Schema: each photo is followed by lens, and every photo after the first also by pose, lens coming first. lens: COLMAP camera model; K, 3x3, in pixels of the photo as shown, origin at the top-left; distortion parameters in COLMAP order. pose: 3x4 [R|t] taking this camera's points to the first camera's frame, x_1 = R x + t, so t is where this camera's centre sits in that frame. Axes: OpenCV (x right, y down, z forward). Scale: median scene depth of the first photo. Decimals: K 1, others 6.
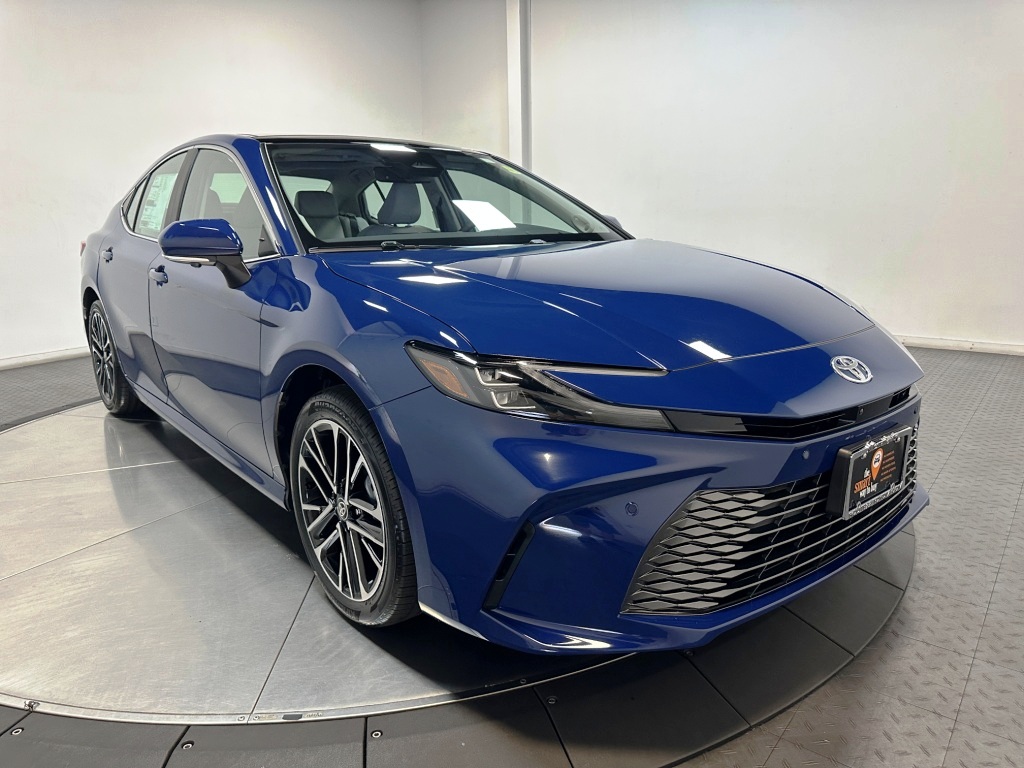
lens RADIAL K [[734.4, 0, 512.0], [0, 734.4, 384.0], [0, 0, 1]] dist [0.168555, -0.423773]
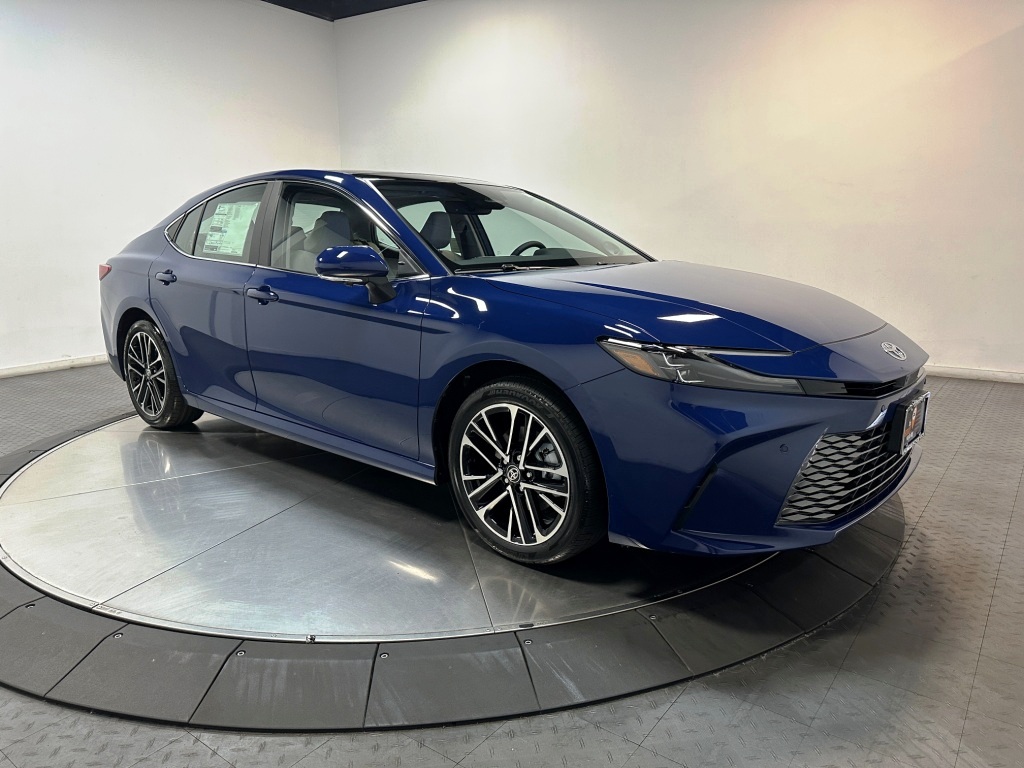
lens RADIAL K [[734.4, 0, 512.0], [0, 734.4, 384.0], [0, 0, 1]] dist [0.168555, -0.423773]
pose [[0.987178, -0.029165, 0.156934, -0.431072], [0.033881, 0.999049, -0.027459, 0.050293], [-0.155983, 0.032424, 0.987227, -0.248988]]
